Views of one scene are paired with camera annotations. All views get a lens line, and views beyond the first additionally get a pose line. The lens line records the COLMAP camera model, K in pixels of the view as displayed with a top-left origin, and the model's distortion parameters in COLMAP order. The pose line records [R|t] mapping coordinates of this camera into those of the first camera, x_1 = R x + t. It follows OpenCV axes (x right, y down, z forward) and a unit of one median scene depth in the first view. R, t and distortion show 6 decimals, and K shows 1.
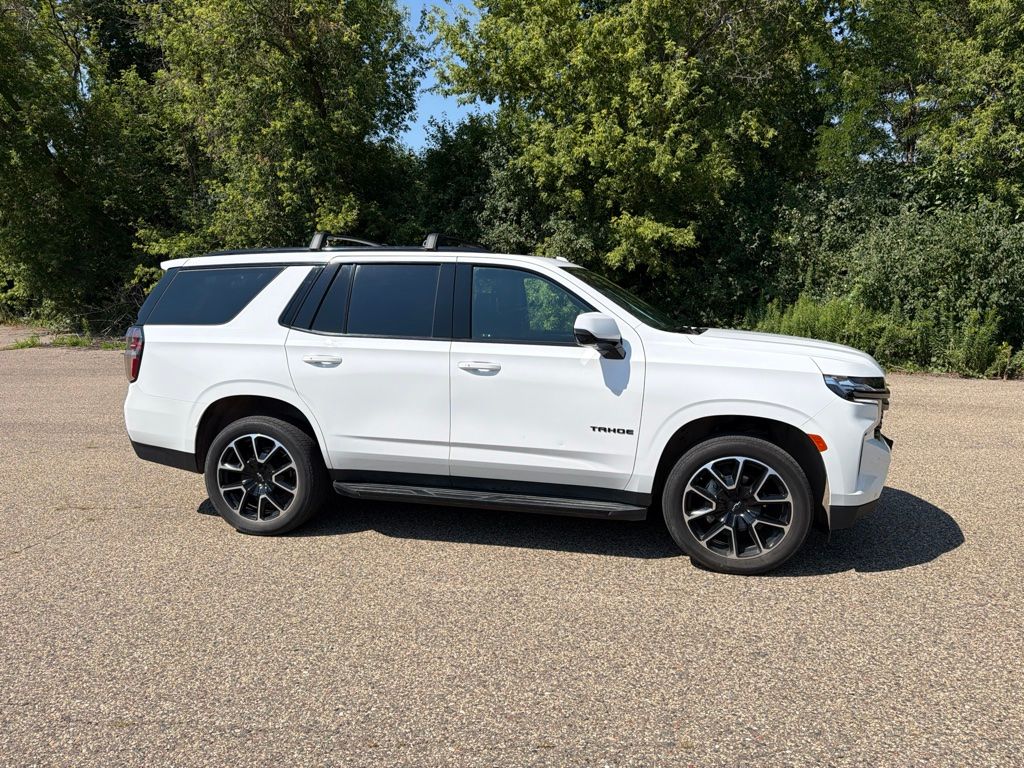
lens RADIAL K [[716.9, 0, 514.4], [0, 716.9, 384.0], [0, 0, 1]] dist [0.033156, -0.052043]
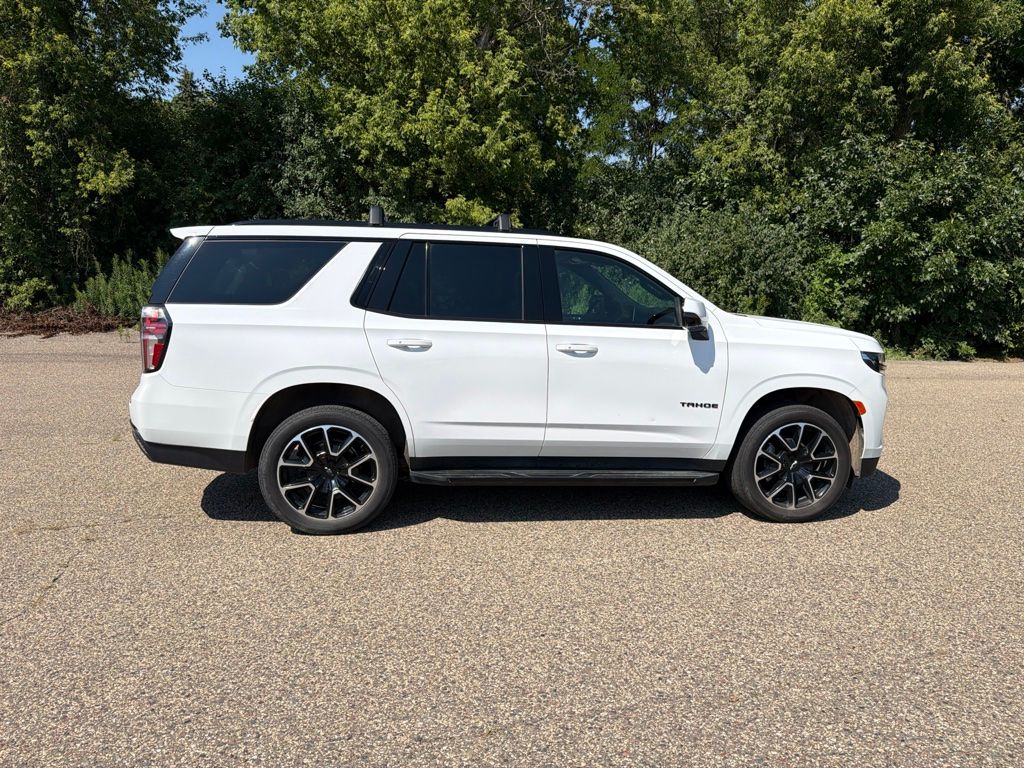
lens RADIAL K [[716.8, 0, 505.5], [0, 716.8, 386.0], [0, 0, 1]] dist [0.038038, -0.060618]
pose [[0.931033, -0.029876, 0.363711, -0.480587], [0.018320, 0.999213, 0.035181, -0.007995], [-0.364476, -0.026092, 0.930847, 0.069037]]
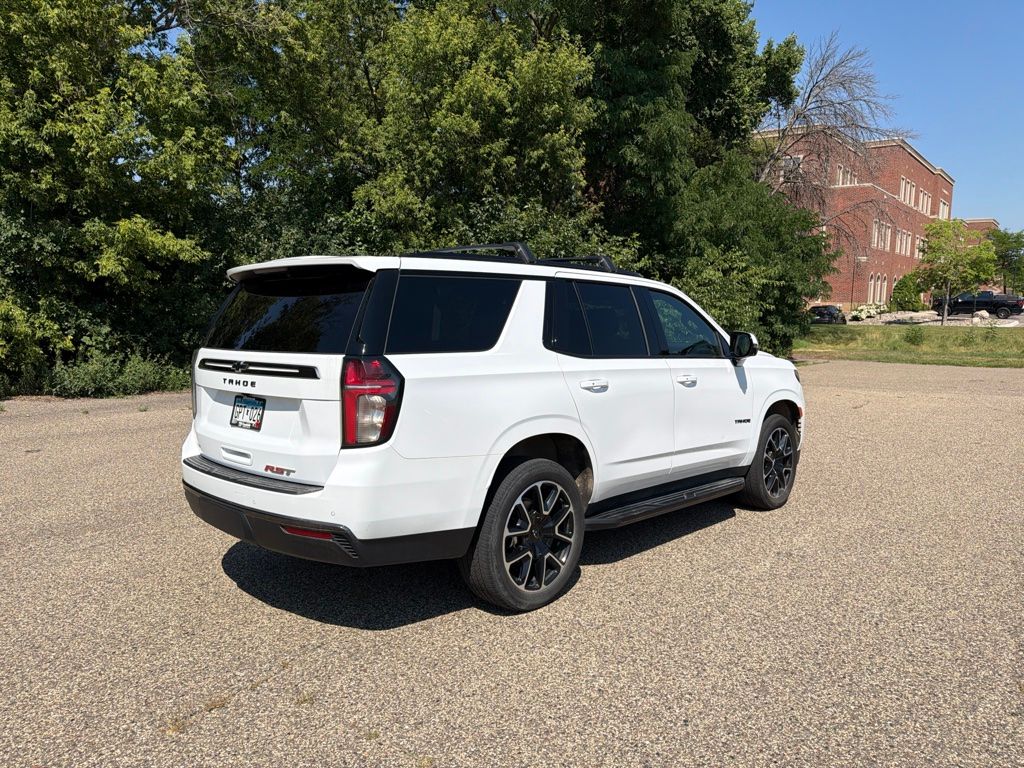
lens RADIAL K [[714.6, 0, 512.9], [0, 714.6, 377.1], [0, 0, 1]] dist [0.037163, -0.047897]
pose [[0.502638, -0.054431, 0.862782, -1.072345], [0.088938, 0.995976, 0.011021, -0.060679], [-0.859910, 0.071195, 0.505456, 0.608907]]
